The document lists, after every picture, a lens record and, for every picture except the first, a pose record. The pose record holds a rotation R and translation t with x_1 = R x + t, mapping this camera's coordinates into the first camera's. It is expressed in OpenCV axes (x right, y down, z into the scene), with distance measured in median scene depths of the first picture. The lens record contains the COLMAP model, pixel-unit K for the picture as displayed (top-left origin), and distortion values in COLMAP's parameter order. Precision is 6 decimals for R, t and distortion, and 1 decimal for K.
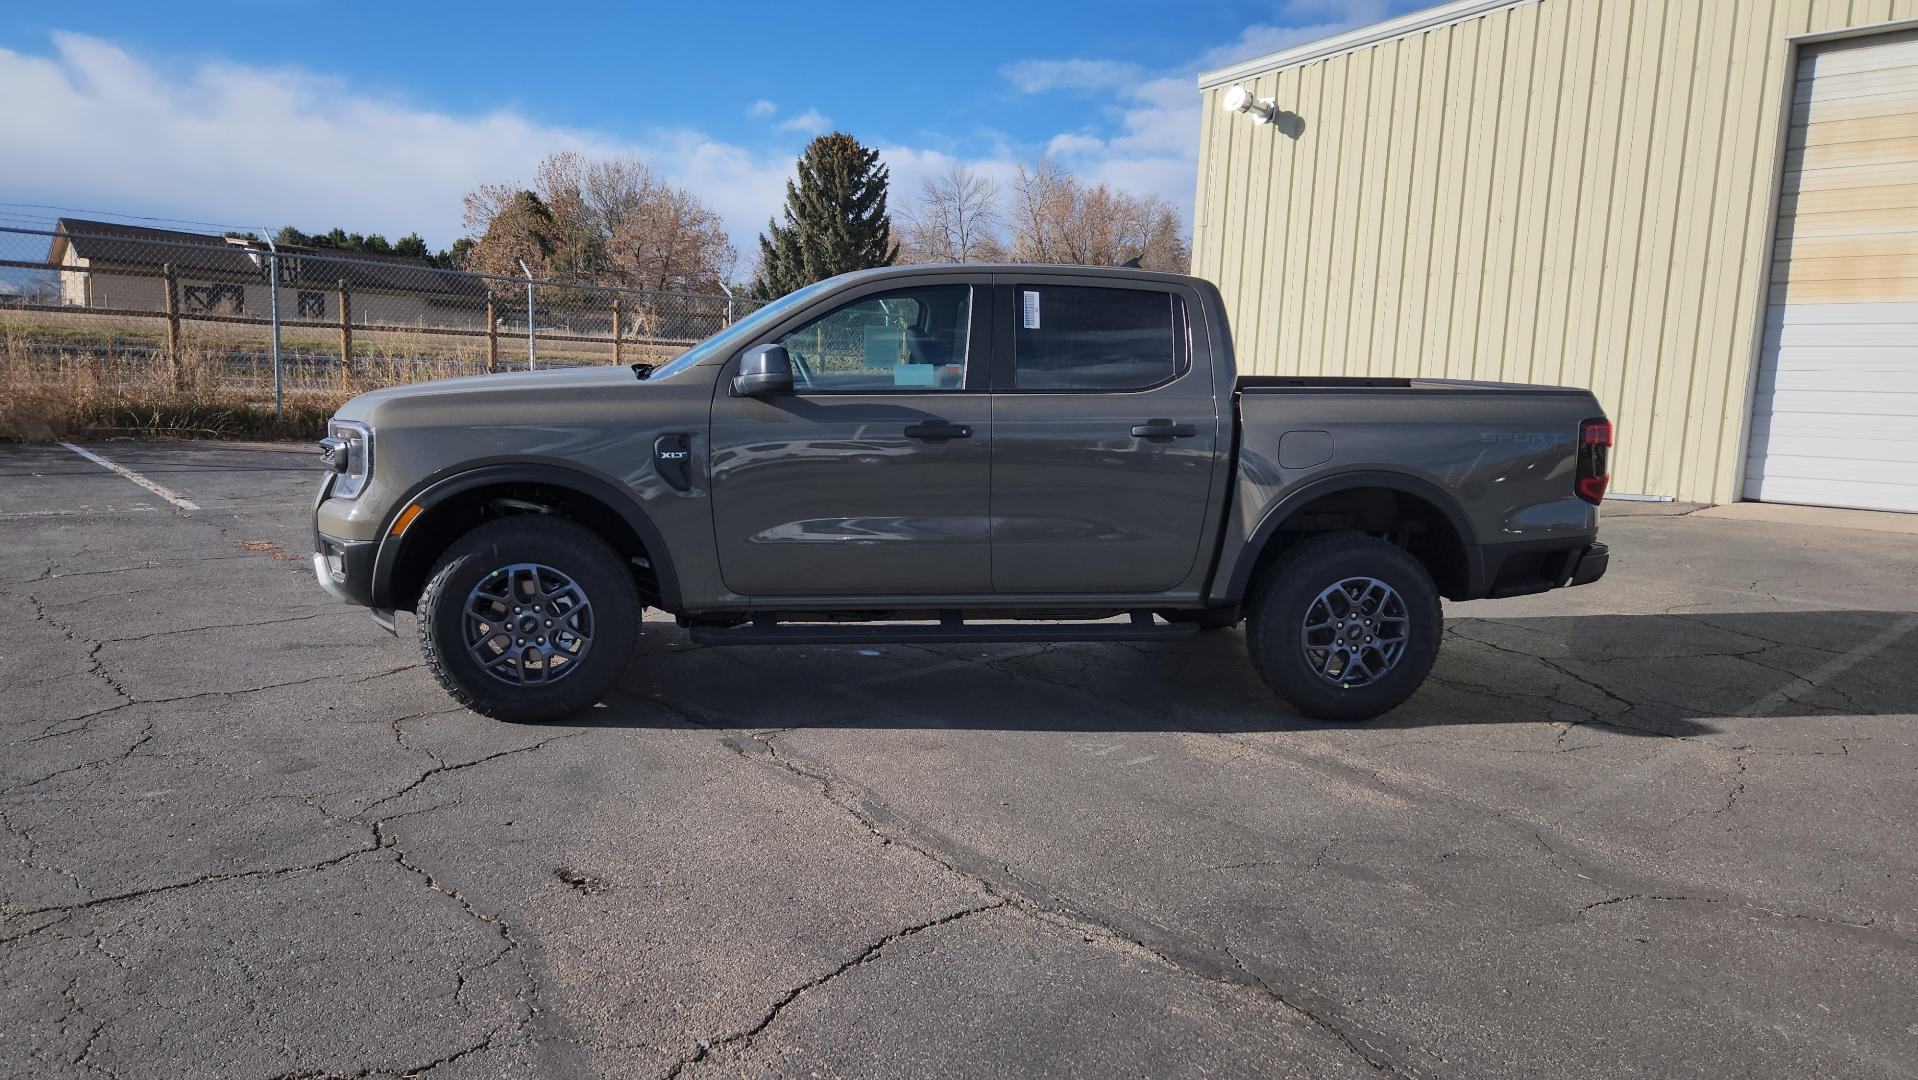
lens RADIAL K [[1276.3, 0, 934.4], [0, 1276.3, 565.7], [0, 0, 1]] dist [0.070742, -0.056297]
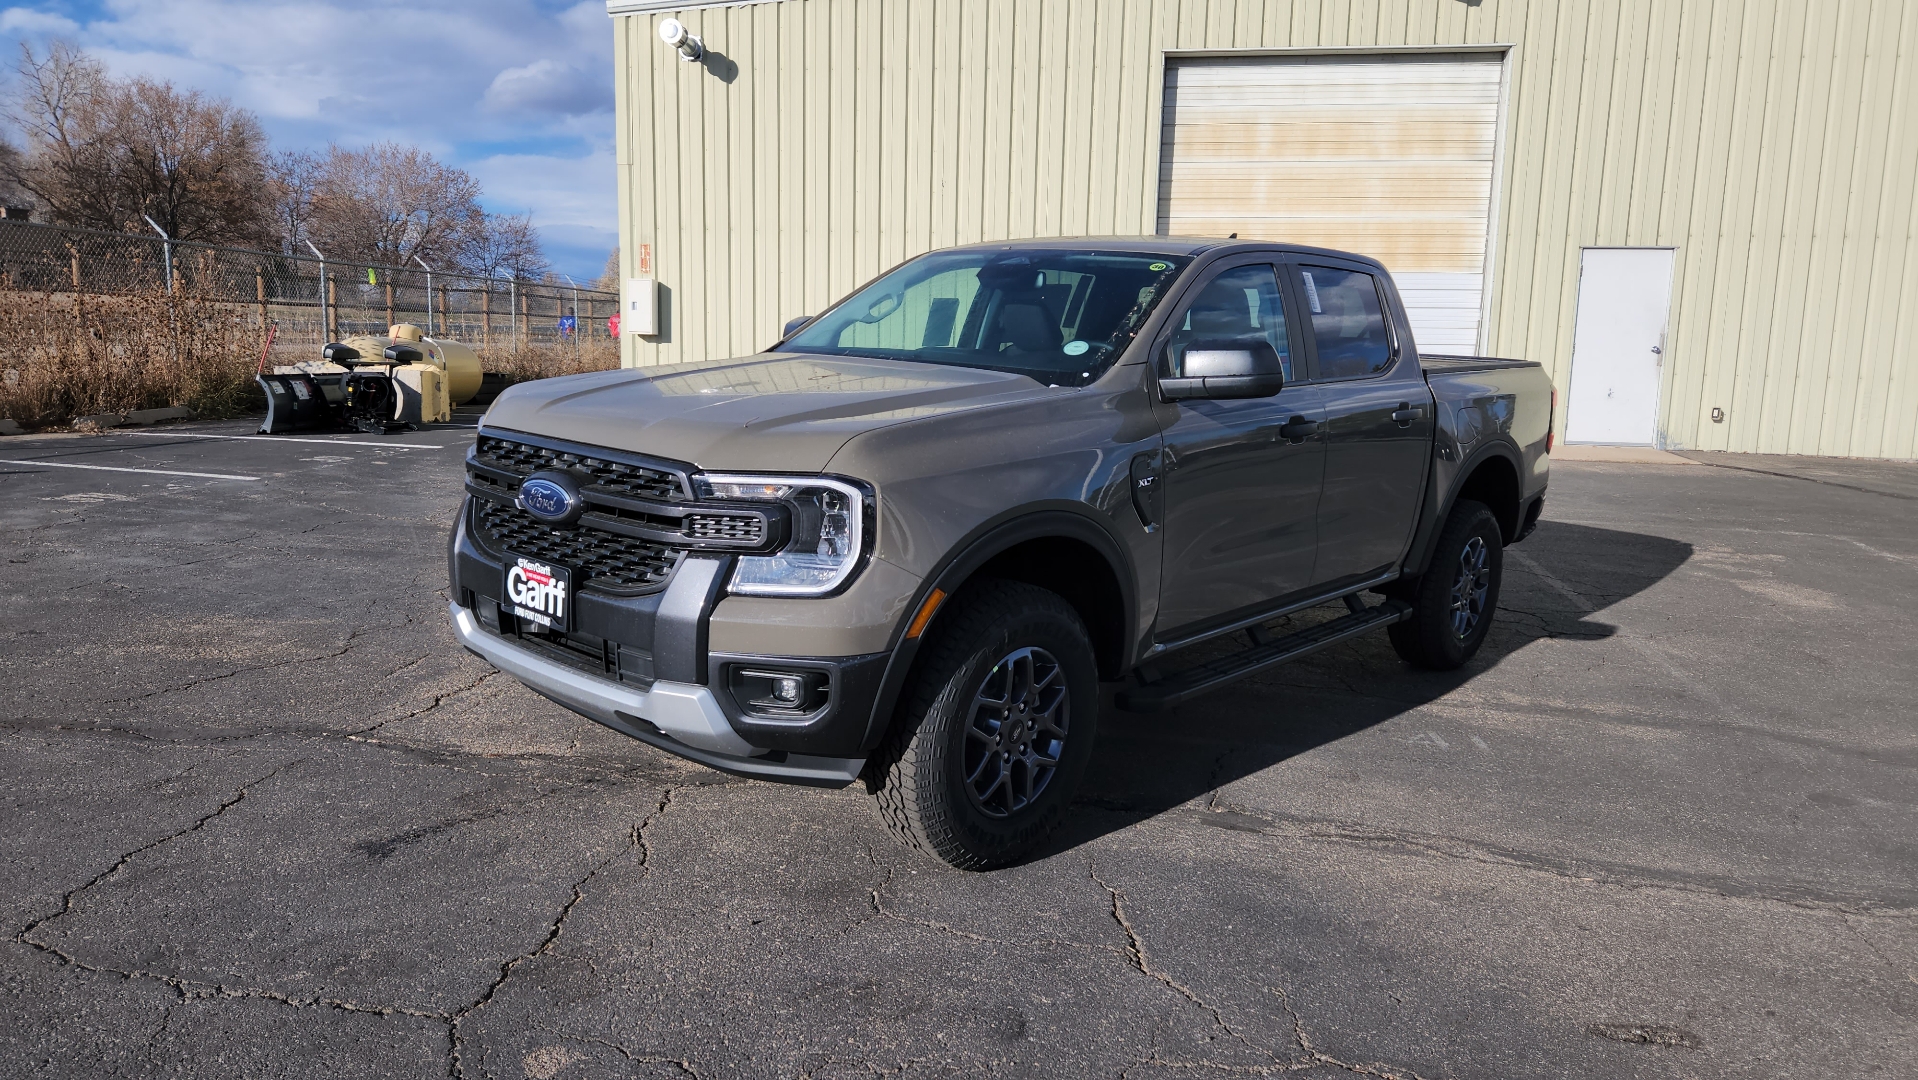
lens RADIAL K [[1276.3, 0, 933.1], [0, 1276.3, 548.5], [0, 0, 1]] dist [0.070742, -0.056297]
pose [[0.779961, -0.115329, 0.615110, -0.704865], [0.092432, 0.993323, 0.069037, -0.099492], [-0.618964, 0.003010, 0.785413, 0.414317]]
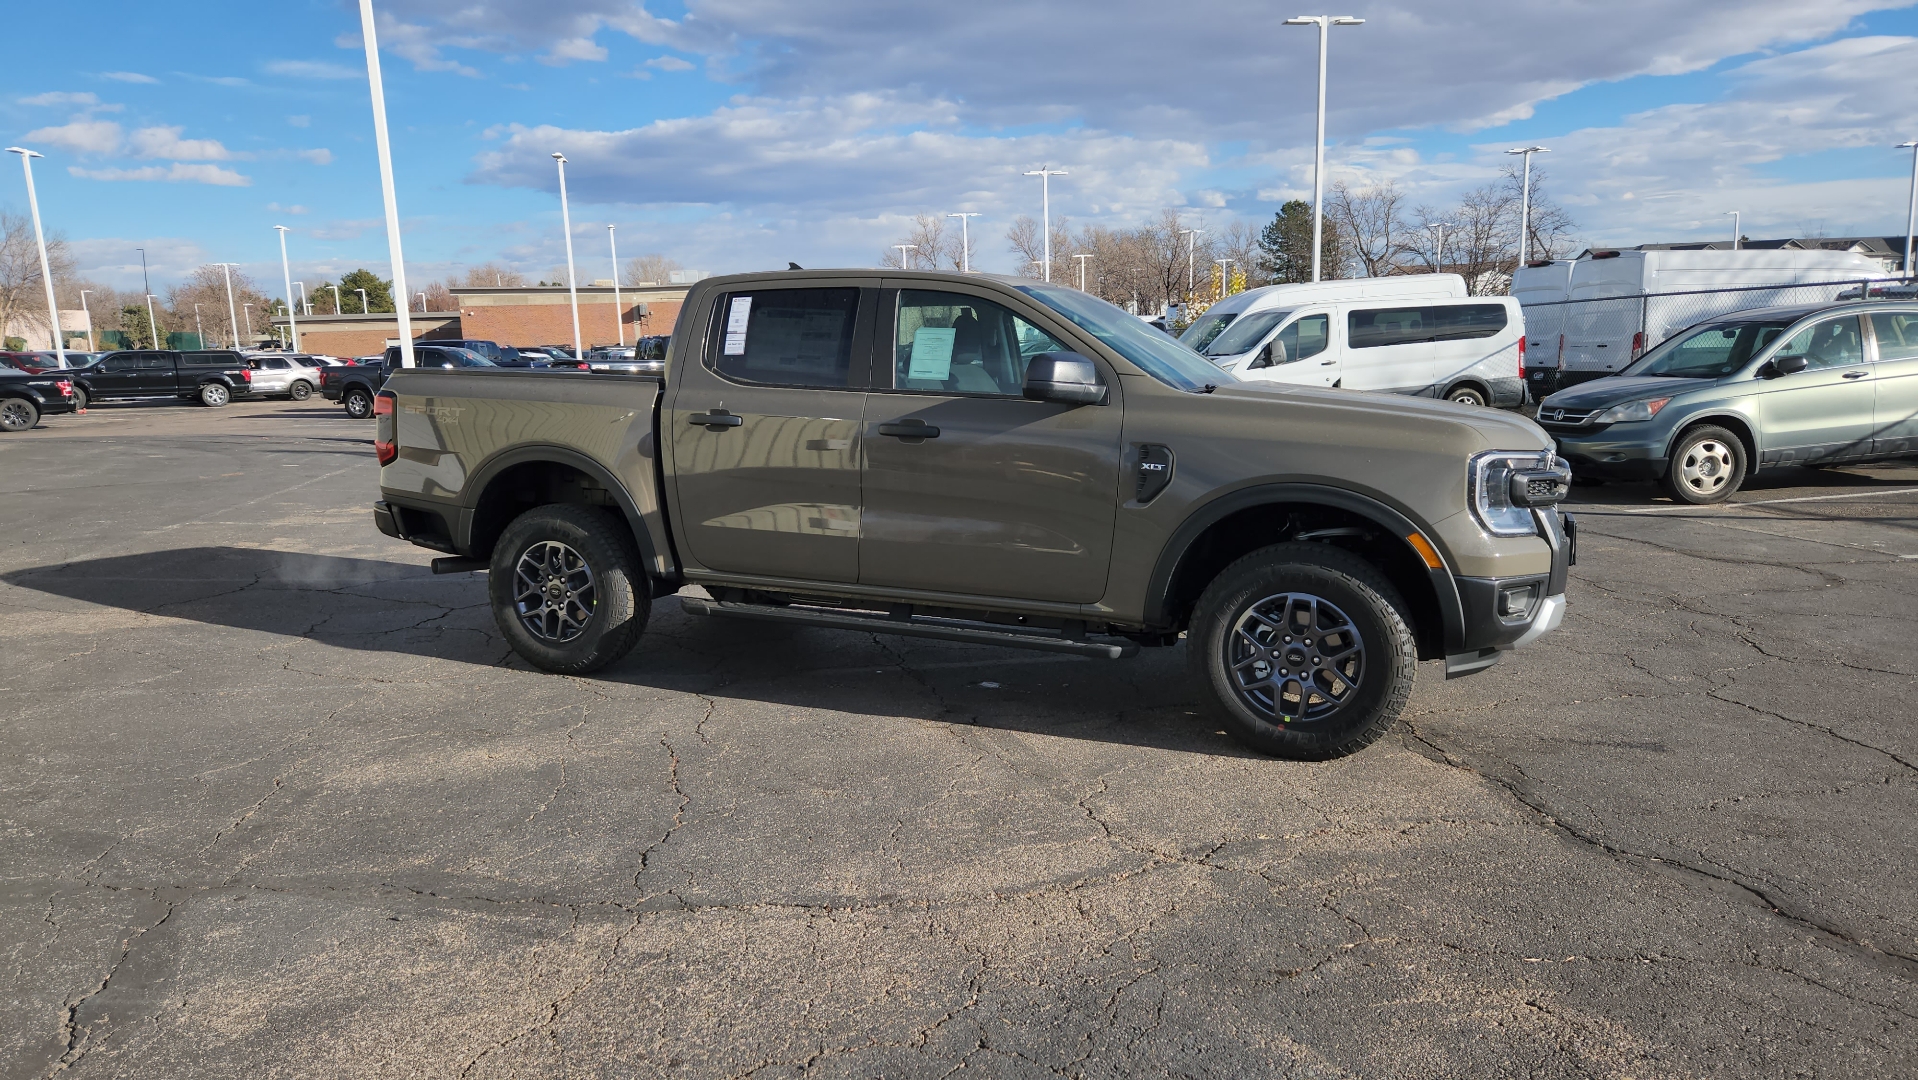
lens RADIAL K [[1276.3, 0, 937.3], [0, 1276.3, 568.0], [0, 0, 1]] dist [0.070742, -0.056297]
pose [[-0.845904, -0.120265, 0.519598, -0.571655], [0.062395, 0.945238, 0.320362, -0.362667], [-0.529672, 0.303416, -0.792077, 2.022687]]
